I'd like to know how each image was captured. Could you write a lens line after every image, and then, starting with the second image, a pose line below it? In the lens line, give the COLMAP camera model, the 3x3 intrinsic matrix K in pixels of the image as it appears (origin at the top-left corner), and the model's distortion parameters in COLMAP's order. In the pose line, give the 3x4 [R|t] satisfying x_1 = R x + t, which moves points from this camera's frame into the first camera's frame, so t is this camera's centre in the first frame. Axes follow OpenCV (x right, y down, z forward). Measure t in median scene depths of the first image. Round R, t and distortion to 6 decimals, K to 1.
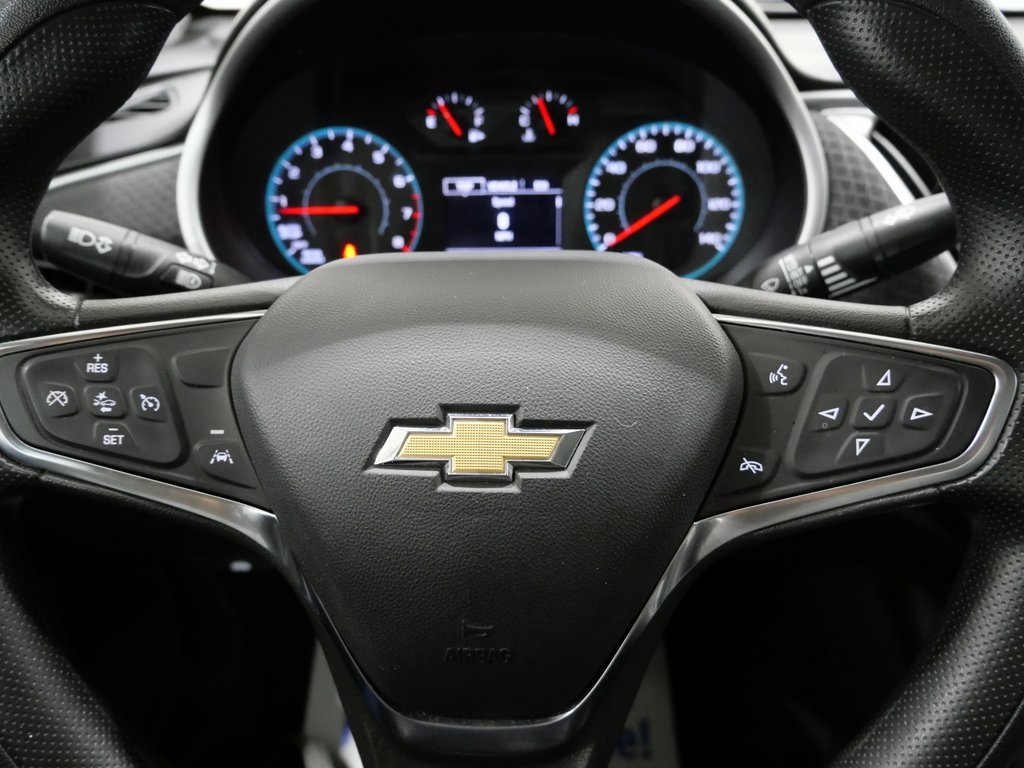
lens RADIAL K [[737.1, 0, 512.0], [0, 737.1, 384.0], [0, 0, 1]] dist [-0.048973, 0.007196]
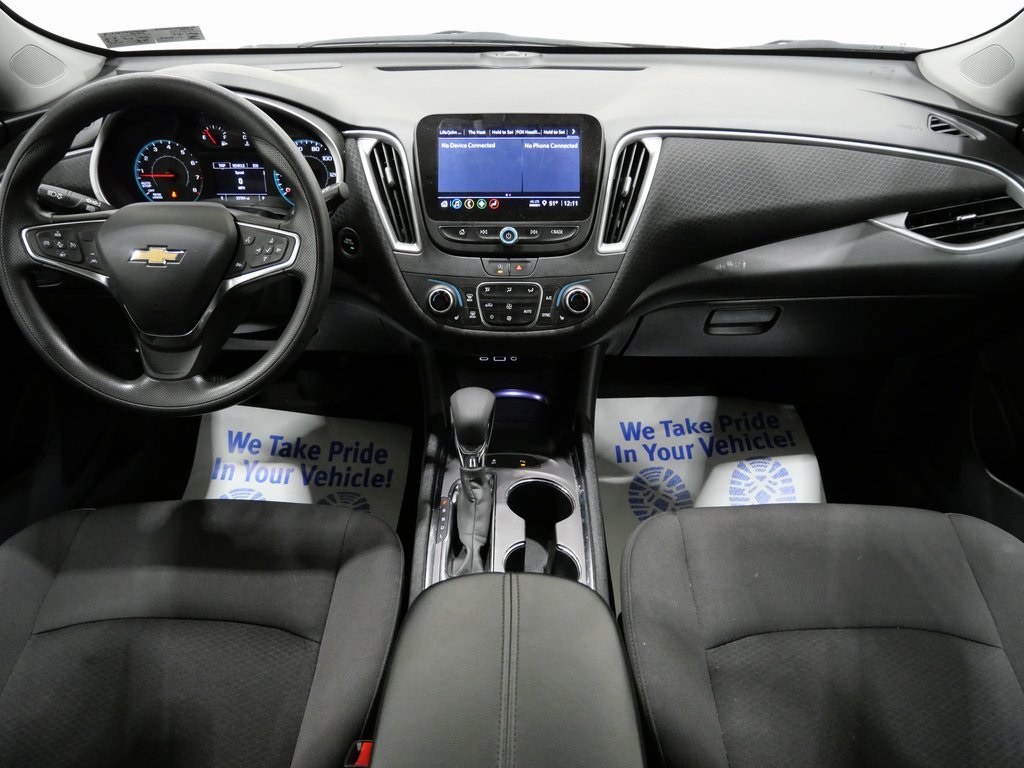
lens RADIAL K [[737.1, 0, 512.0], [0, 737.1, 384.0], [0, 0, 1]] dist [-0.048973, 0.007196]
pose [[0.999651, 0.018674, 0.018682, 0.810956], [-0.020597, 0.993864, 0.108677, 0.138571], [-0.016538, -0.109024, 0.993902, -1.333949]]
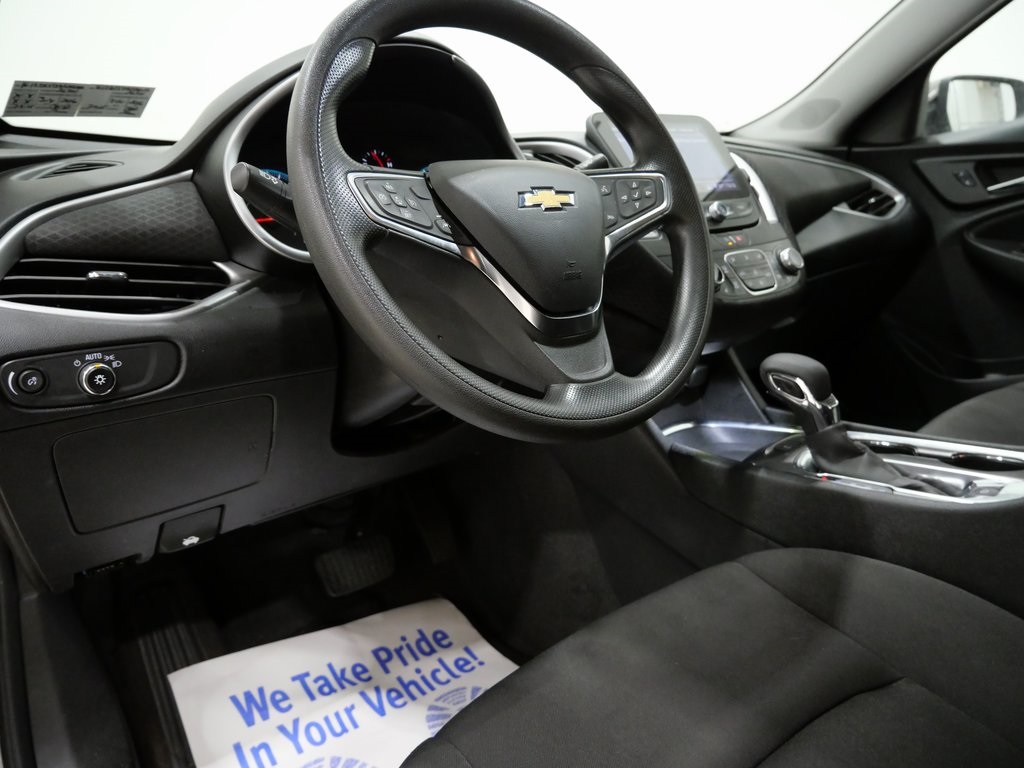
lens RADIAL K [[737.1, 0, 512.0], [0, 737.1, 384.0], [0, 0, 1]] dist [-0.048973, 0.007196]
pose [[0.759756, -0.177258, 0.625580, -0.886036], [0.339360, 0.928785, -0.148976, 0.486737], [-0.554621, 0.325483, 0.765804, -0.340751]]
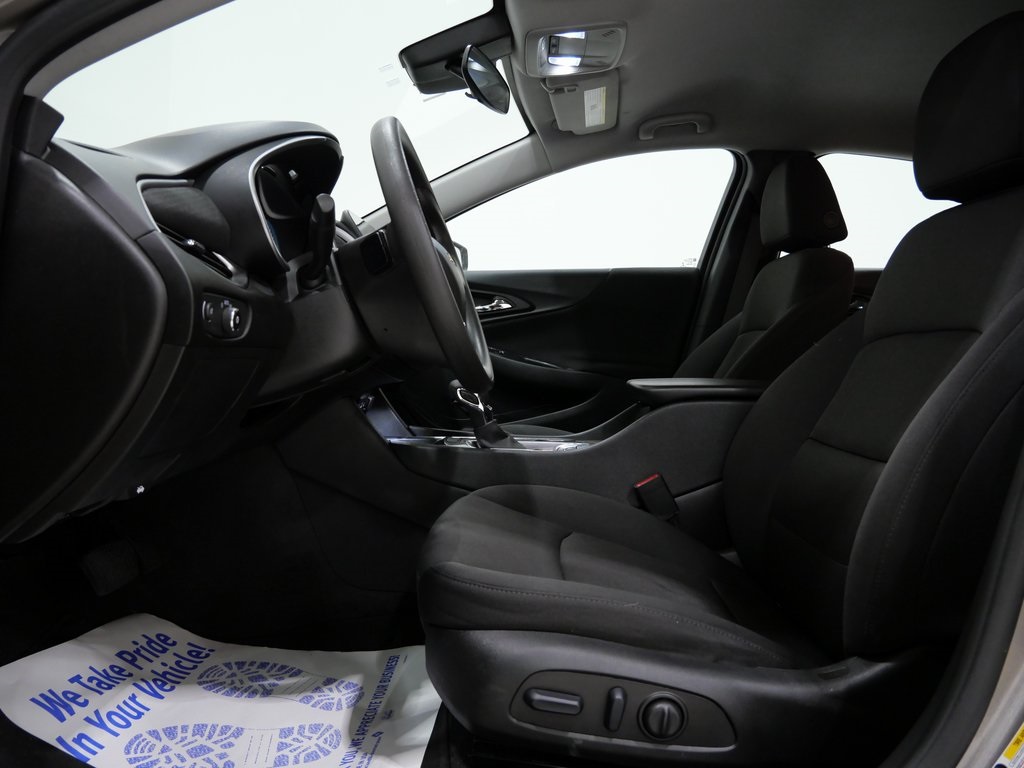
lens RADIAL K [[737.1, 0, 512.0], [0, 737.1, 384.0], [0, 0, 1]] dist [-0.048973, 0.007196]
pose [[0.013881, -0.035549, 0.999272, -2.199403], [0.381131, 0.924110, 0.027581, 0.391664], [-0.924417, 0.380470, 0.026376, 0.370089]]
